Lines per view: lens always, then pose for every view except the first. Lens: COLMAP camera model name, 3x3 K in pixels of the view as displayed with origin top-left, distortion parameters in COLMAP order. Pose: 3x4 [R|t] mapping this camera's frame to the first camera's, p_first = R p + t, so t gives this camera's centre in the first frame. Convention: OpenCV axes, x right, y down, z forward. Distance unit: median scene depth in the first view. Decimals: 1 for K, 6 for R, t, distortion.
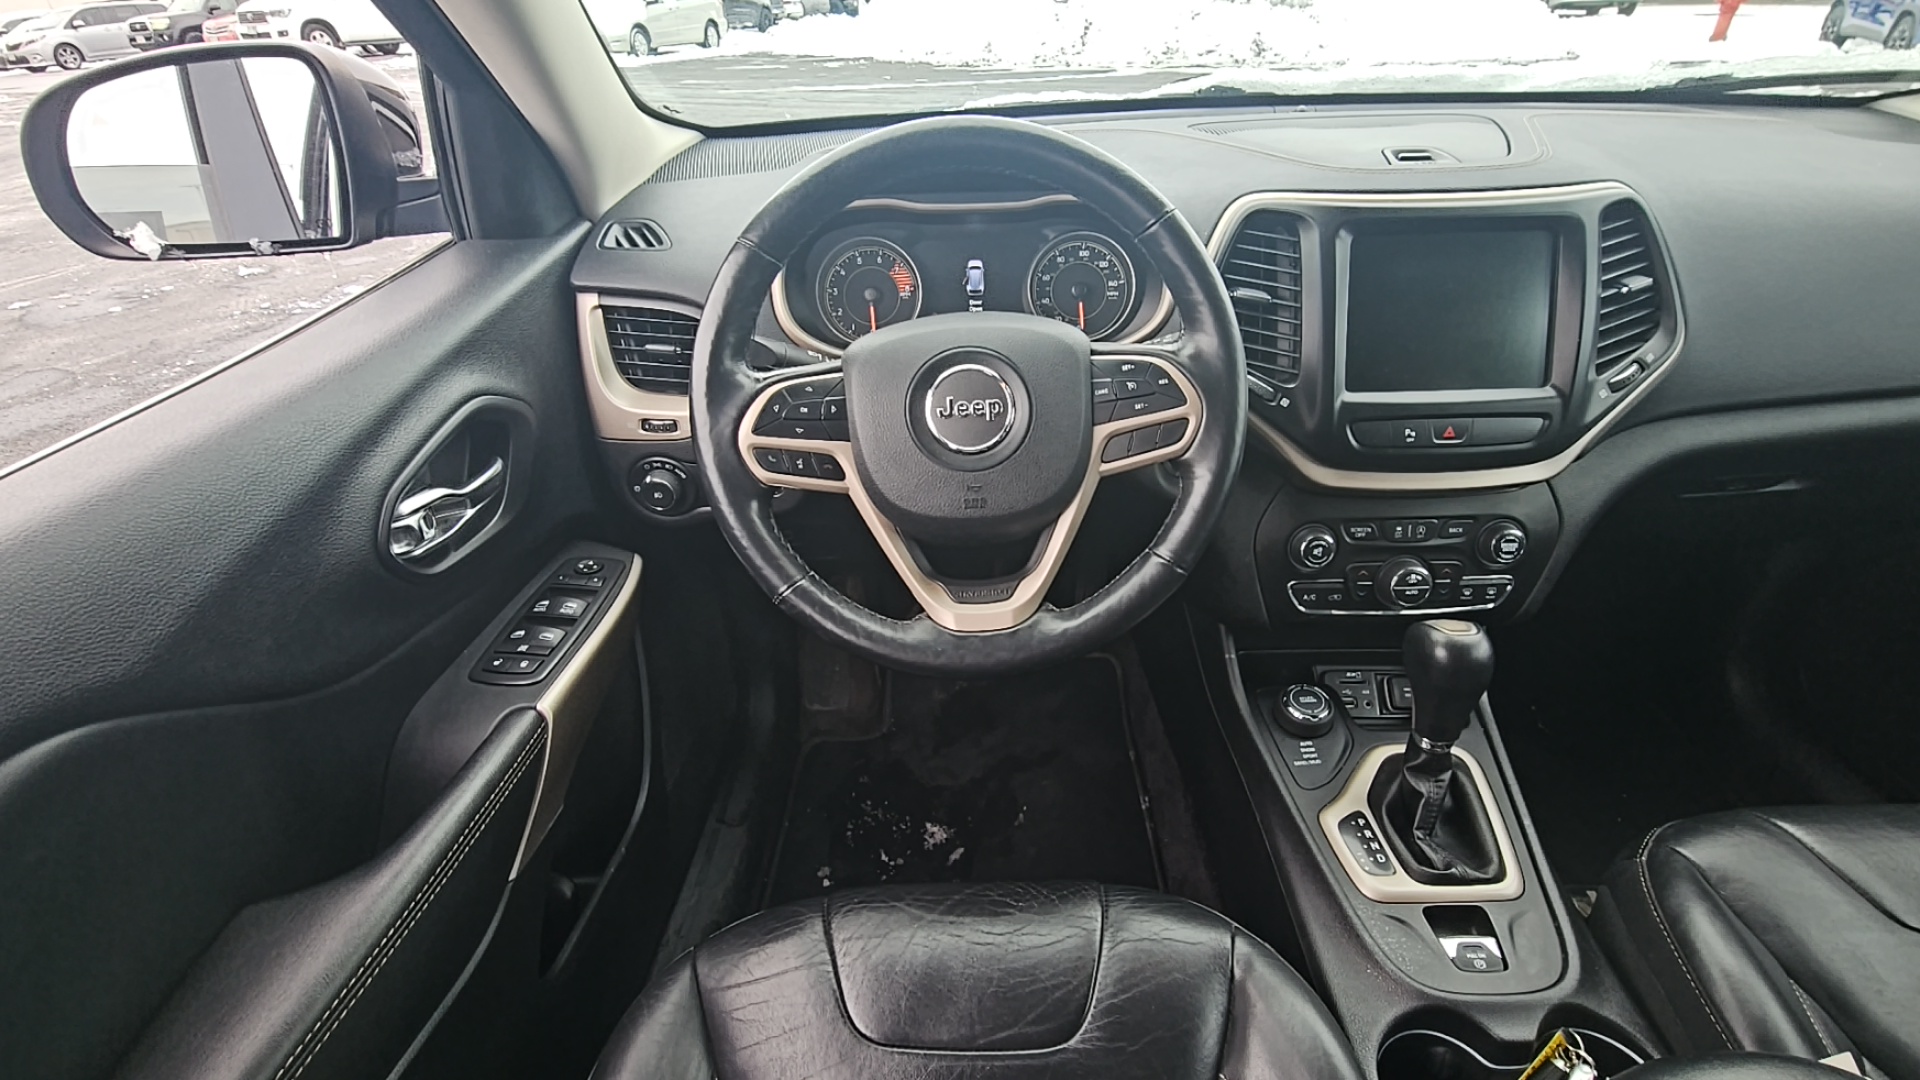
lens RADIAL K [[858.2, 0, 978.6], [0, 858.2, 544.4], [0, 0, 1]] dist [0.012884, -0.008844]
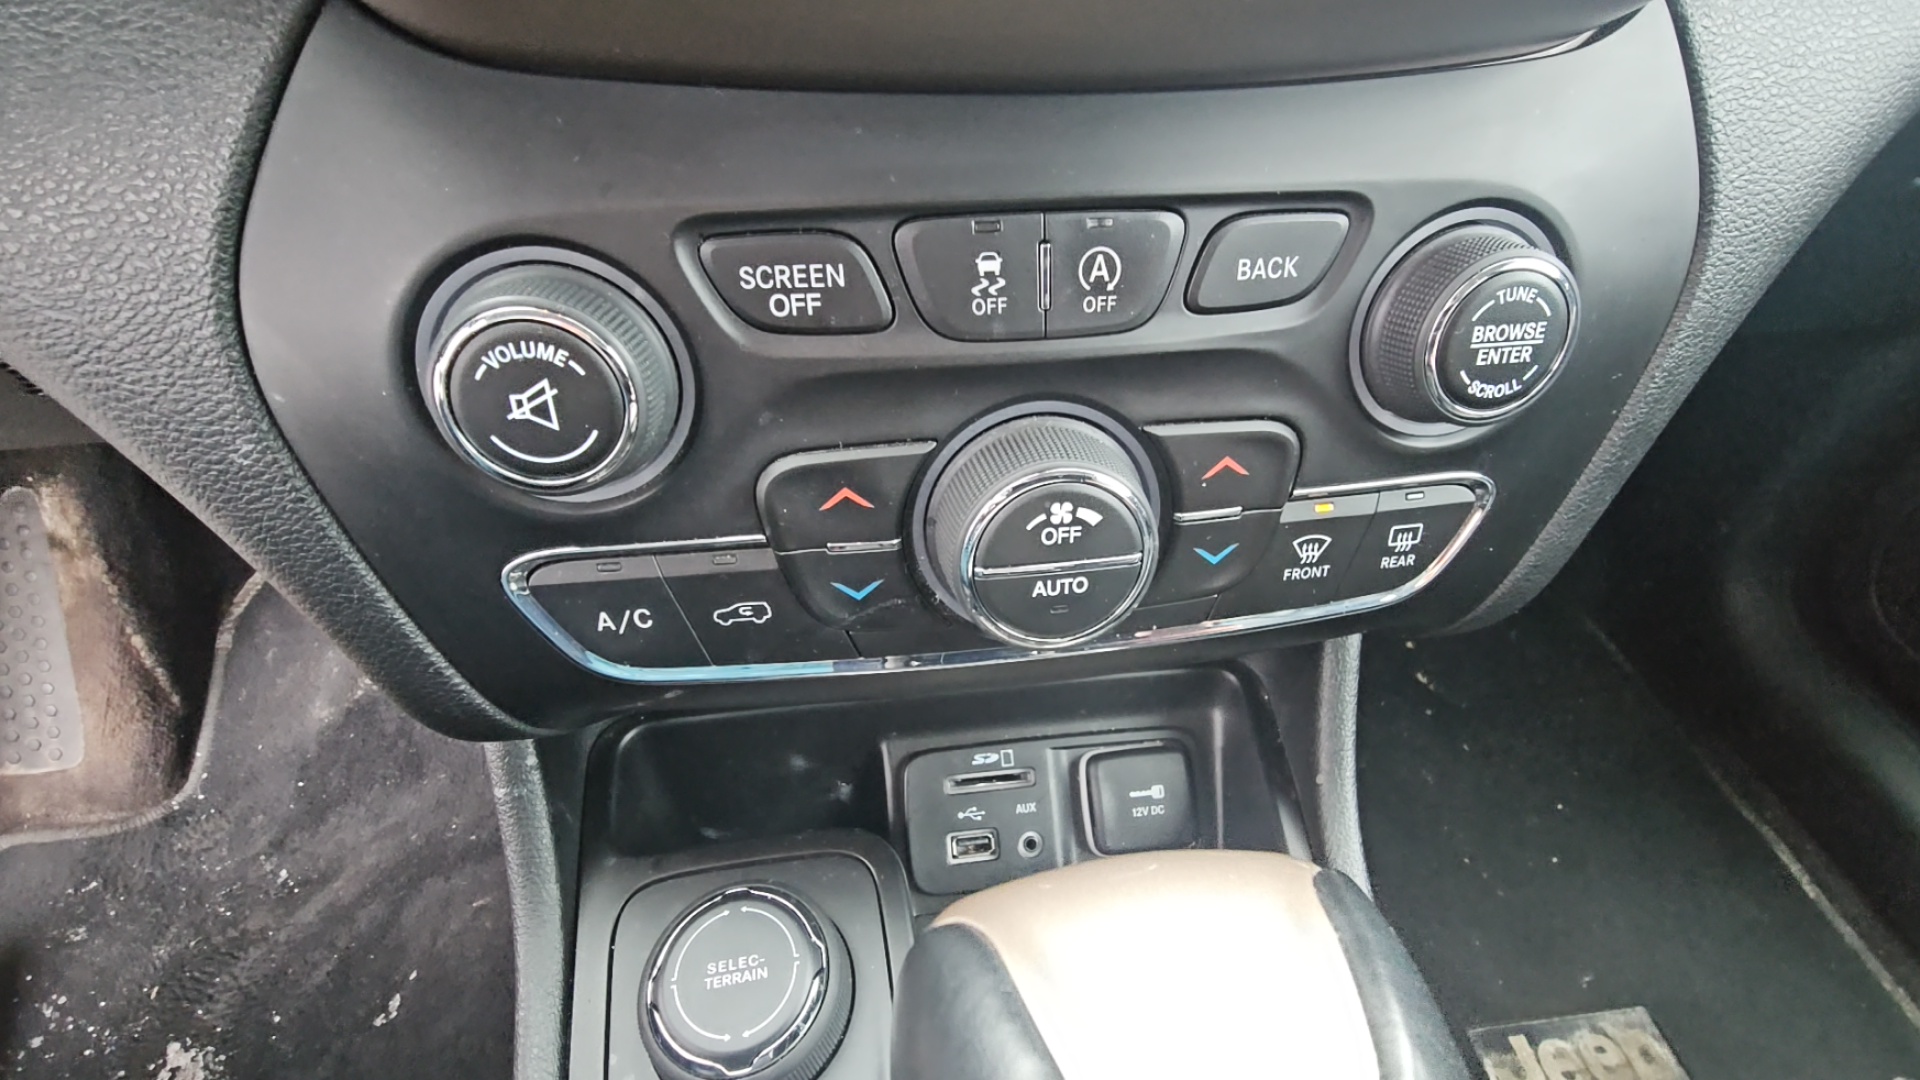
lens RADIAL K [[858.2, 0, 978.6], [0, 858.2, 544.4], [0, 0, 1]] dist [0.012884, -0.008844]
pose [[0.987189, -0.067099, 0.144760, 0.462796], [0.040075, 0.982462, 0.182104, 0.007785], [-0.154440, -0.173970, 0.972565, 0.818396]]
